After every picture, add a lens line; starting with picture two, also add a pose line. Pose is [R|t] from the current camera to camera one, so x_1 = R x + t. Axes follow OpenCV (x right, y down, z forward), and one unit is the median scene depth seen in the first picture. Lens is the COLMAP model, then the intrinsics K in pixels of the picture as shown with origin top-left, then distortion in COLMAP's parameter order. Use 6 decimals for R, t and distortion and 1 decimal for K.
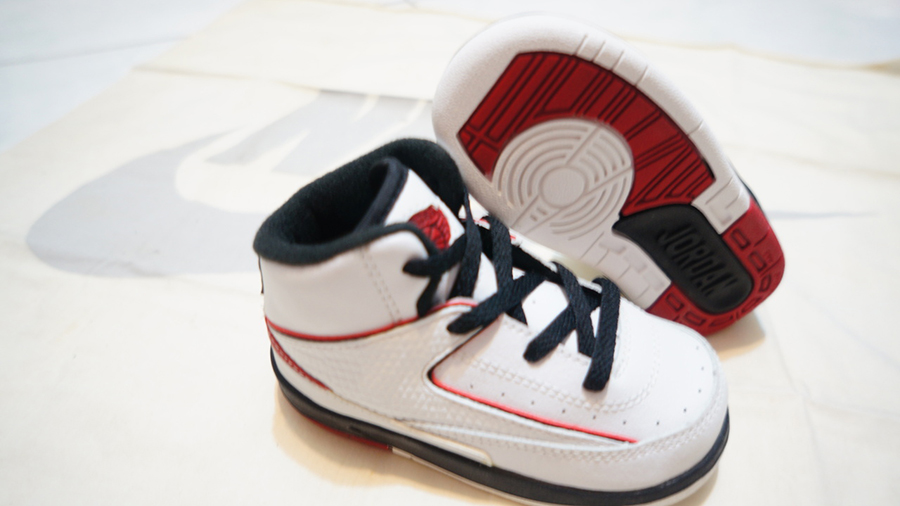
lens RADIAL K [[615.0, 0, 452.5], [0, 615.0, 253.9], [0, 0, 1]] dist [-0.055314, 0.014183]
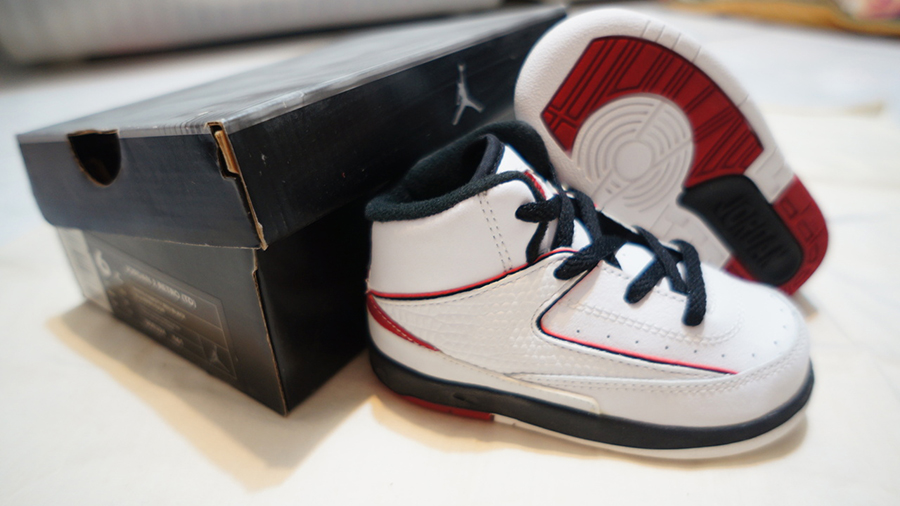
lens RADIAL K [[615.0, 0, 452.1], [0, 615.0, 253.1], [0, 0, 1]] dist [-0.055314, 0.014183]
pose [[0.997963, -0.054151, 0.033714, -0.214498], [0.059391, 0.981625, -0.181343, 0.260128], [-0.023275, 0.182976, 0.982842, -0.067608]]
